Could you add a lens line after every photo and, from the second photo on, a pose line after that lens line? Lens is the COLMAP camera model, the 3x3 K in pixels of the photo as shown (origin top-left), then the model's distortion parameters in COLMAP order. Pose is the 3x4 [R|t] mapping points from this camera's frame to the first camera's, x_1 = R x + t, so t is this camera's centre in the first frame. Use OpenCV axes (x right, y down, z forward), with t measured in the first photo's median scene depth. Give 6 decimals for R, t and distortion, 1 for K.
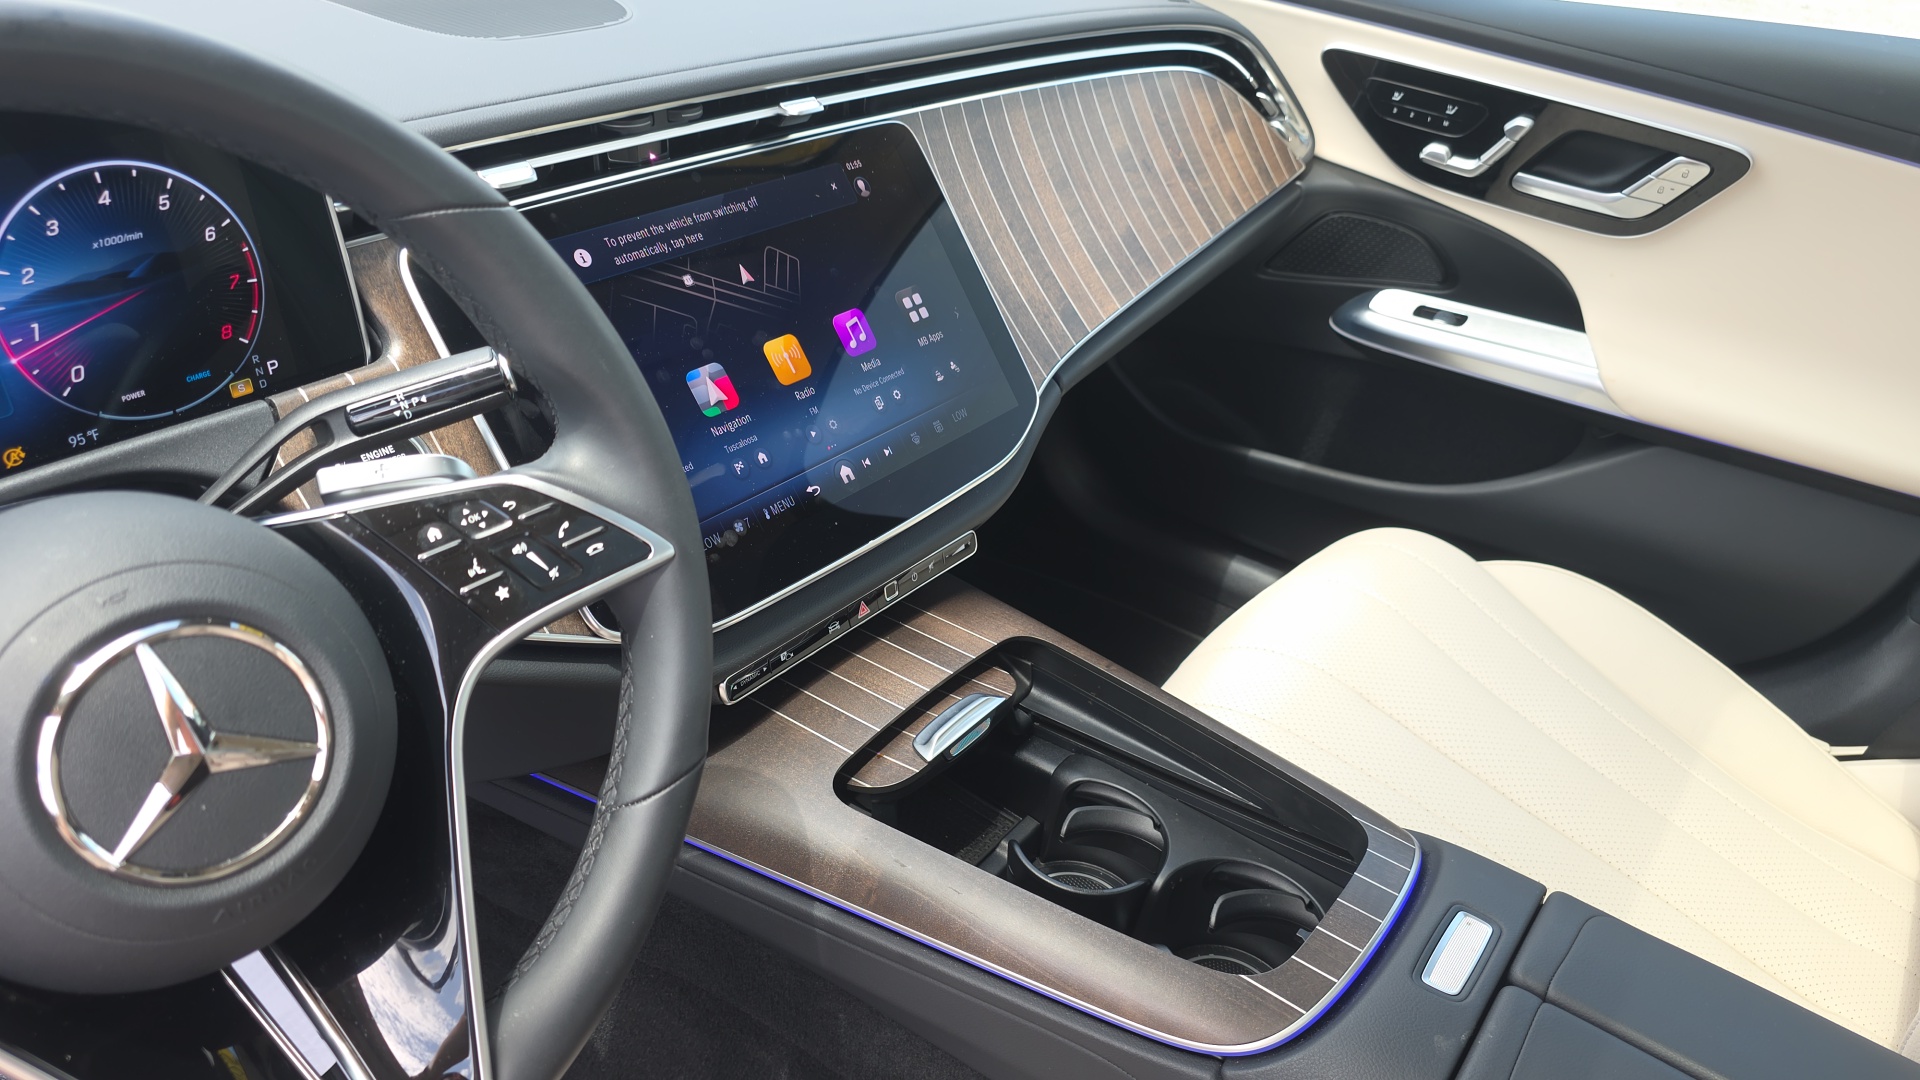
lens RADIAL K [[1306.8, 0, 966.9], [0, 1306.8, 571.3], [0, 0, 1]] dist [0.068433, -0.097109]
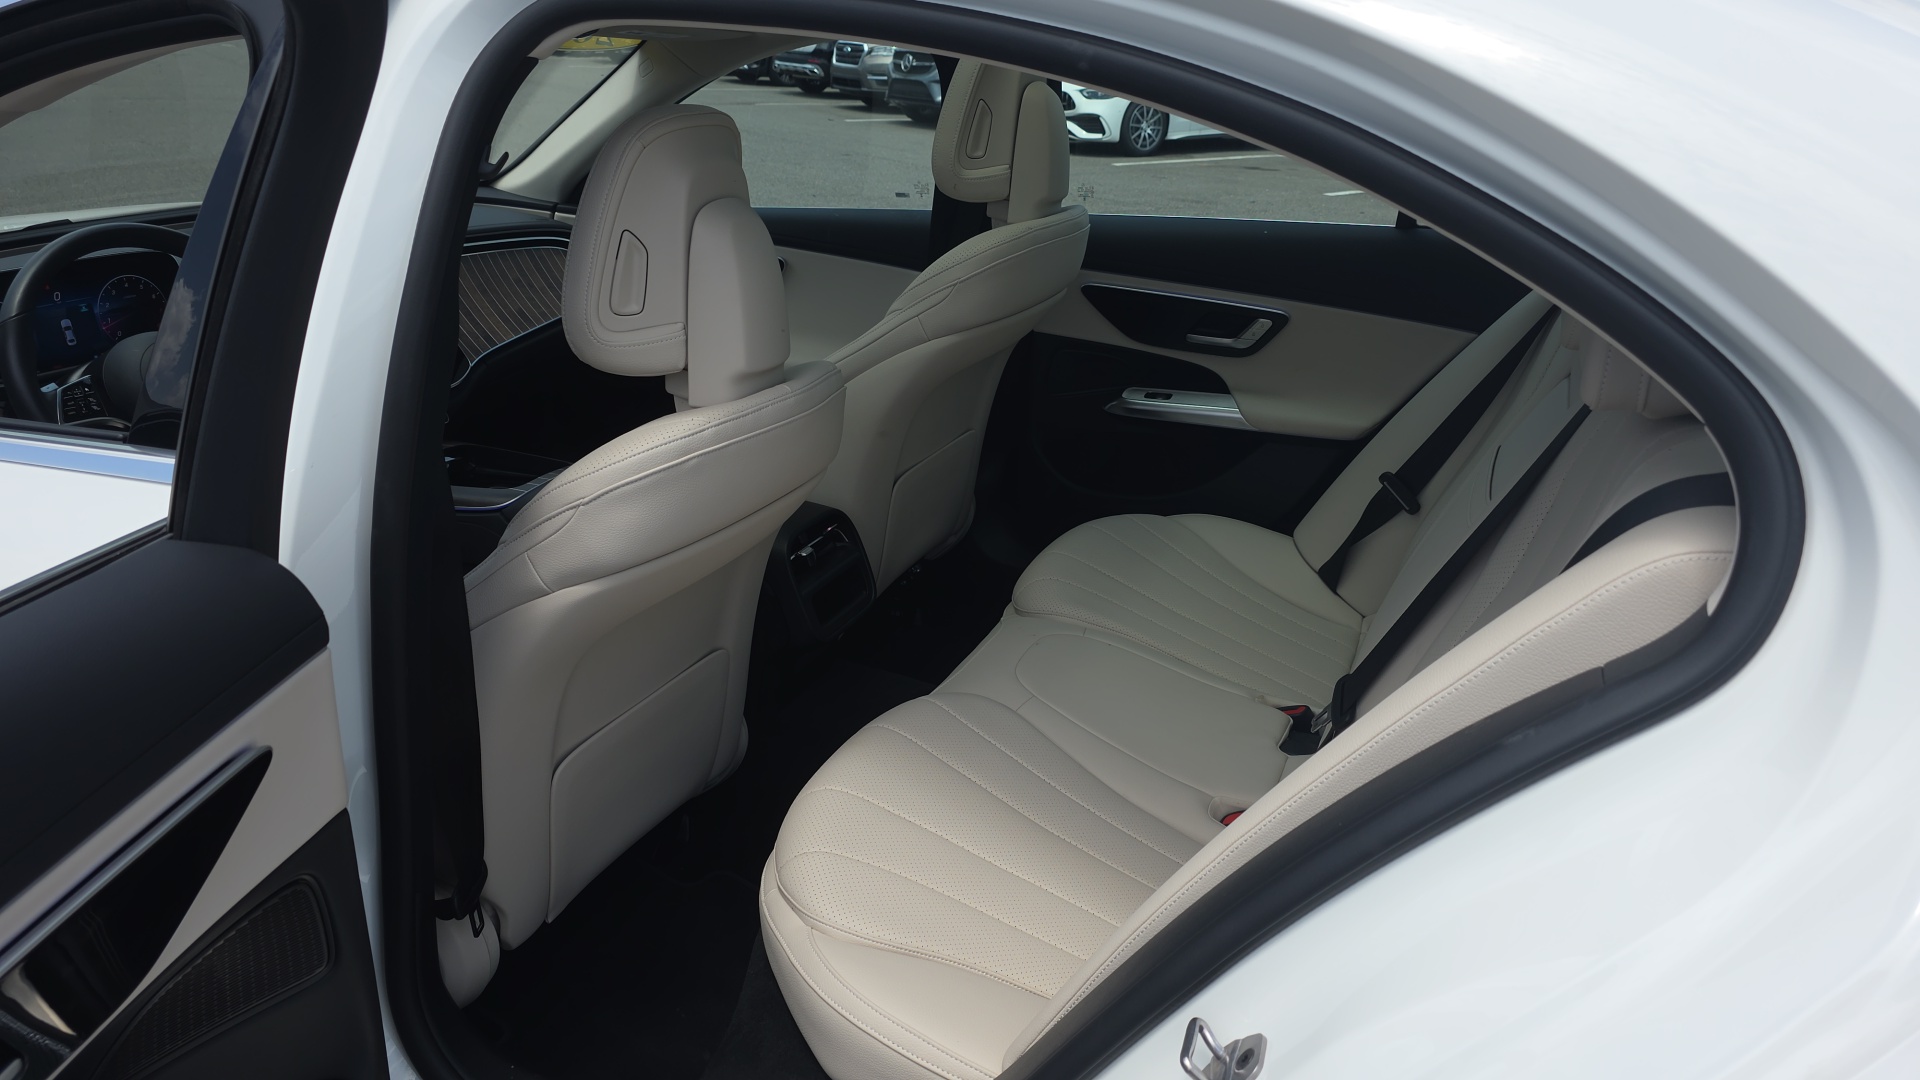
lens RADIAL K [[1308.6, 0, 989.6], [0, 1308.6, 537.6], [0, 0, 1]] dist [0.065562, -0.062427]
pose [[0.966285, -0.140715, 0.215622, 0.506289], [0.179632, 0.968399, -0.173021, 0.972796], [-0.184461, 0.205920, 0.961026, -1.886930]]
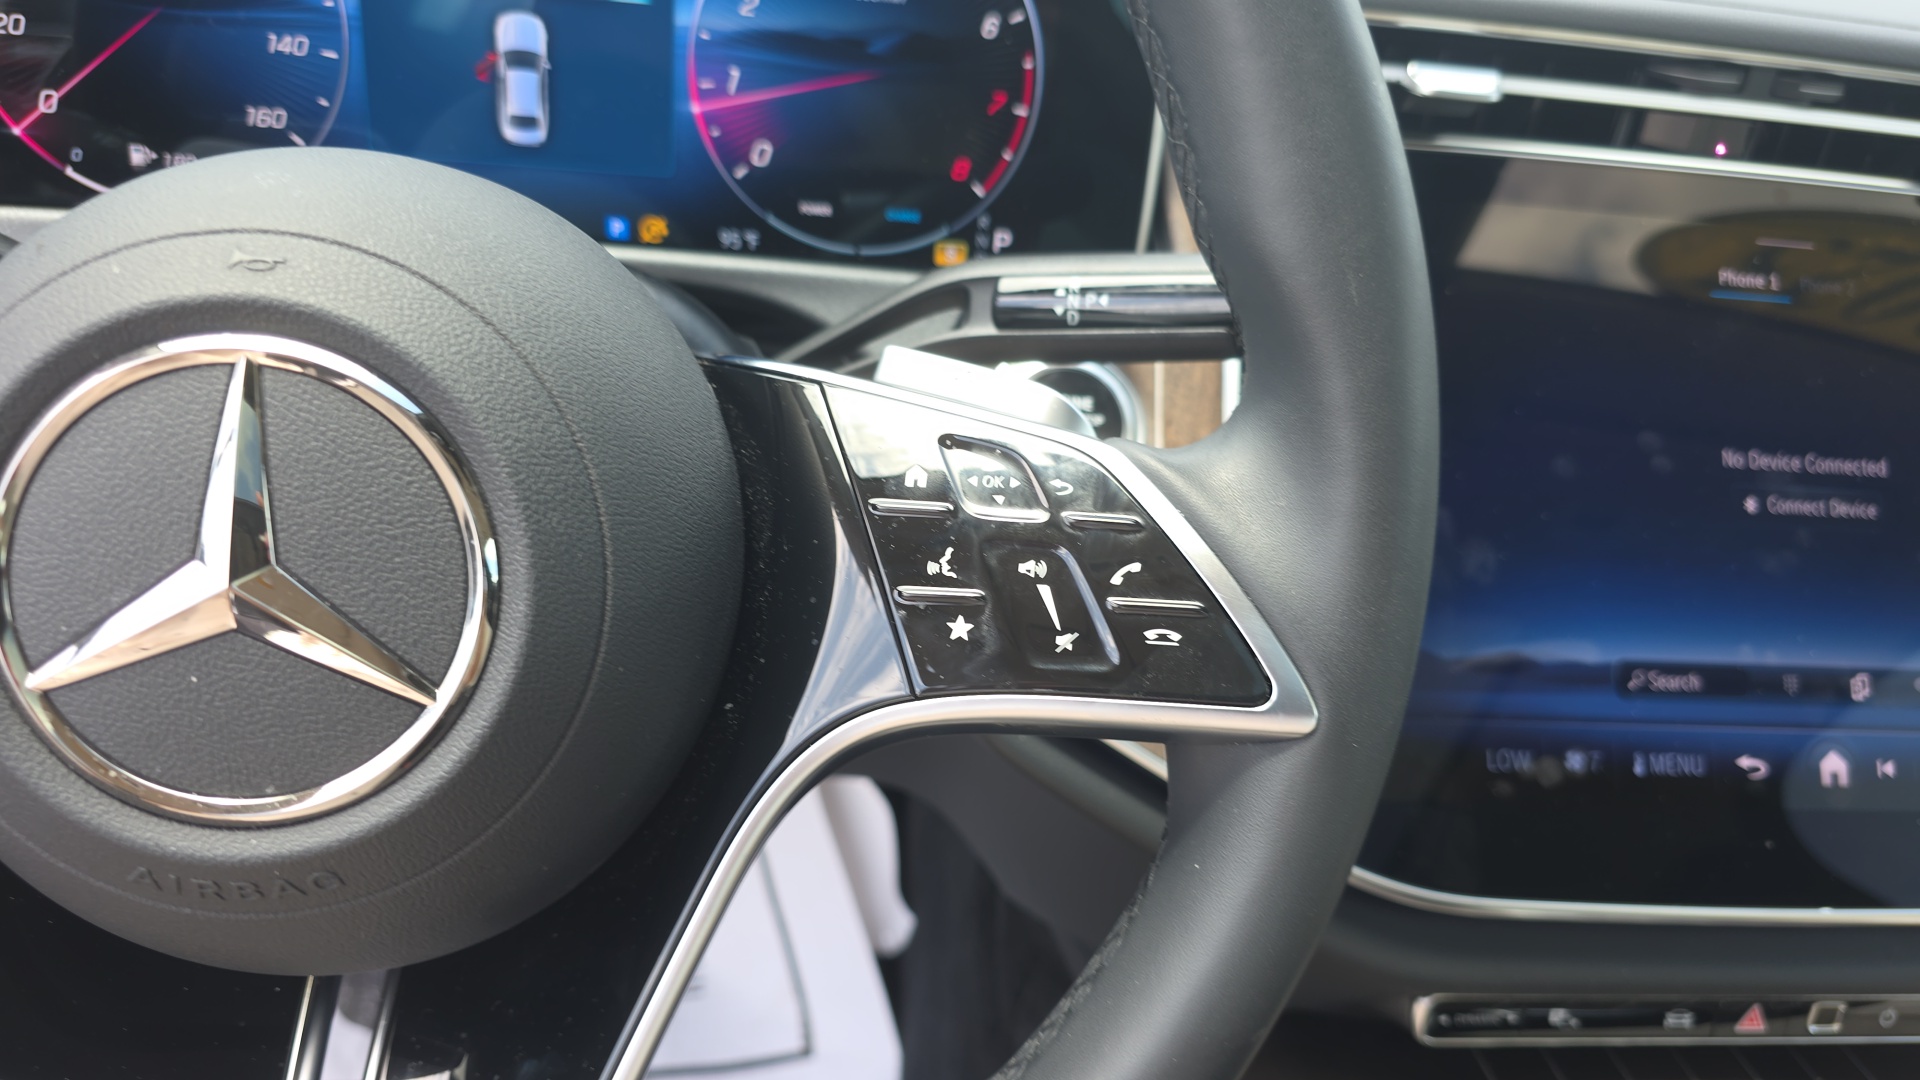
lens RADIAL K [[1364.7, 0, 960.0], [0, 1364.7, 540.0], [0, 0, 1]] dist [0.007474, -0.032741]
pose [[0.689418, 0.348313, -0.635122, -0.020237], [-0.443407, 0.896262, 0.010213, -0.007963], [0.572793, 0.274577, 0.772344, 0.362026]]
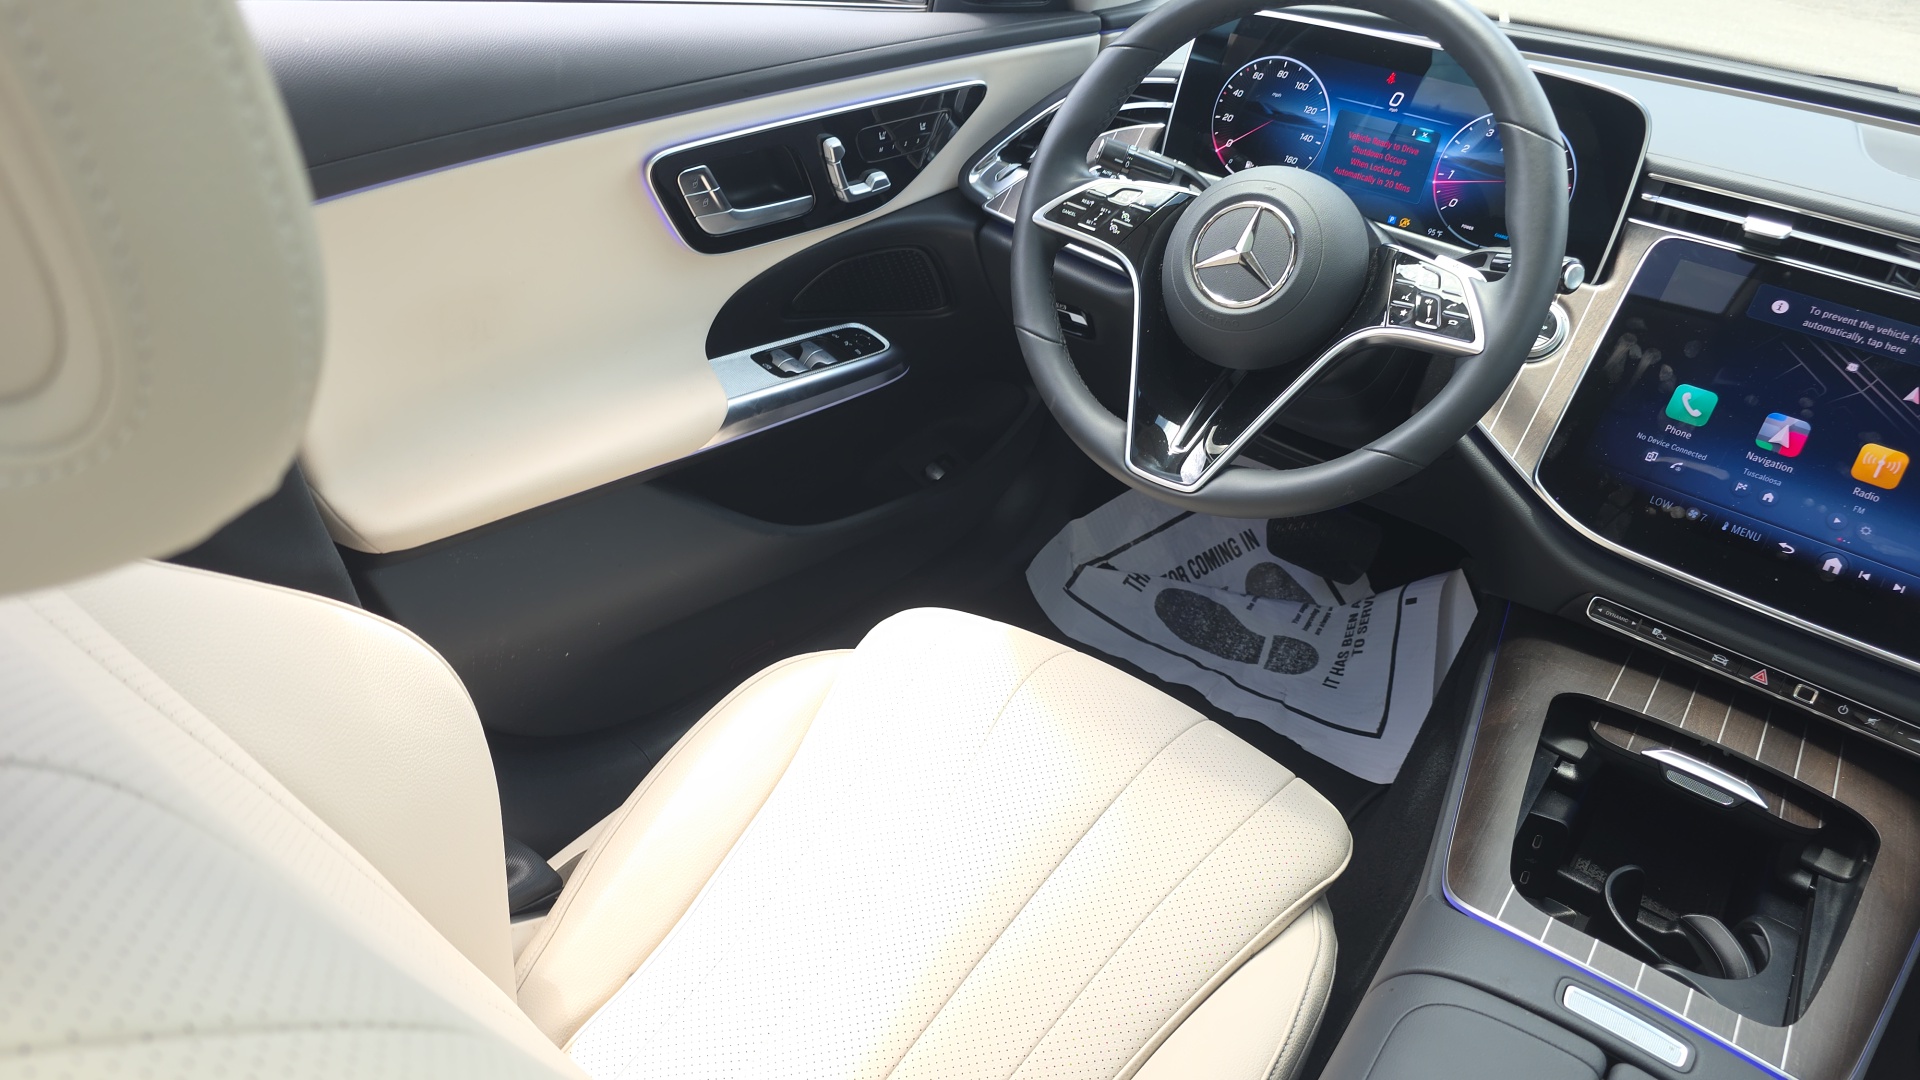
lens RADIAL K [[1310.7, 0, 947.5], [0, 1310.7, 516.4], [0, 0, 1]] dist [0.048588, -0.047797]
pose [[0.020579, 0.440651, -0.897443, 0.893900], [-0.642679, 0.693436, 0.325745, 0.013206], [0.765859, 0.570064, 0.297468, 0.064360]]
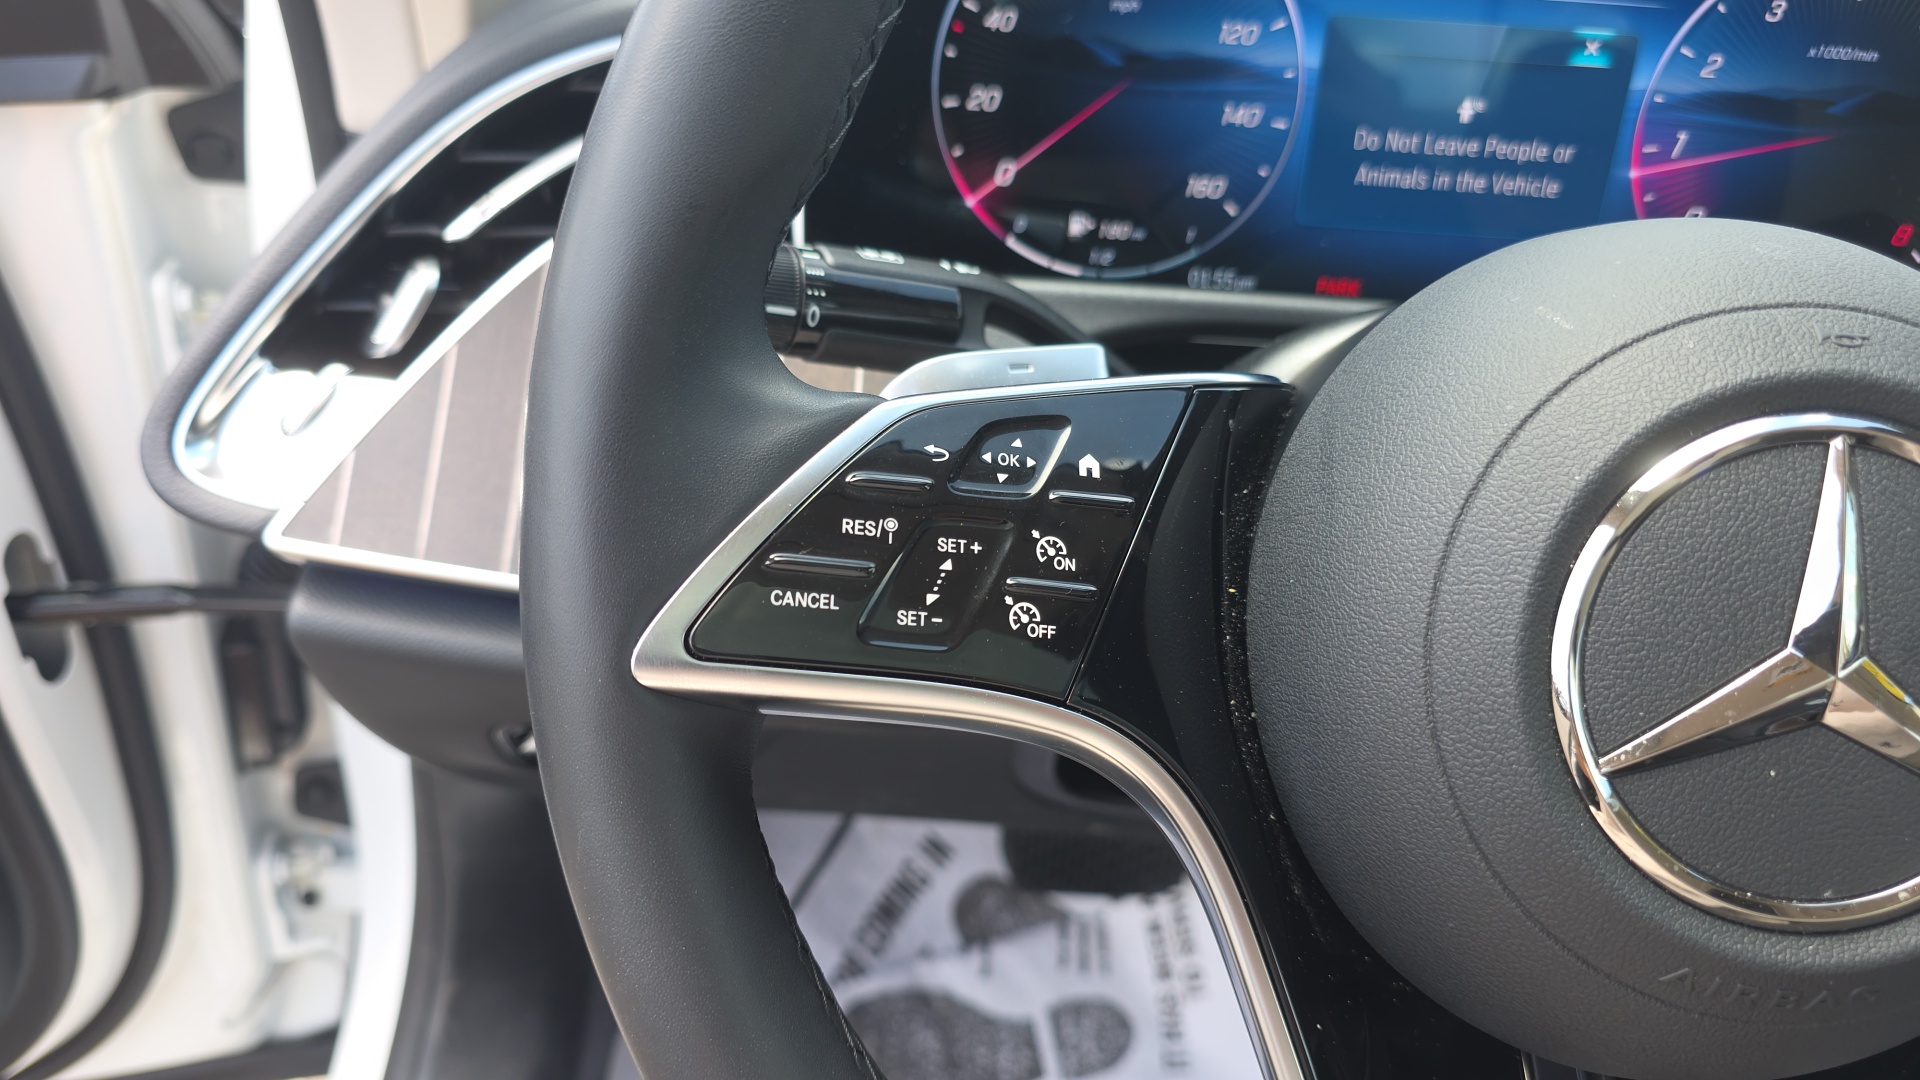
lens RADIAL K [[1356.6, 0, 936.1], [0, 1356.6, 559.4], [0, 0, 1]] dist [-0.003210, -0.030167]
pose [[0.556455, 0.349278, -0.753898, -0.195752], [-0.467987, 0.881489, 0.062967, 0.107942], [0.686546, 0.317776, 0.653967, 0.206039]]
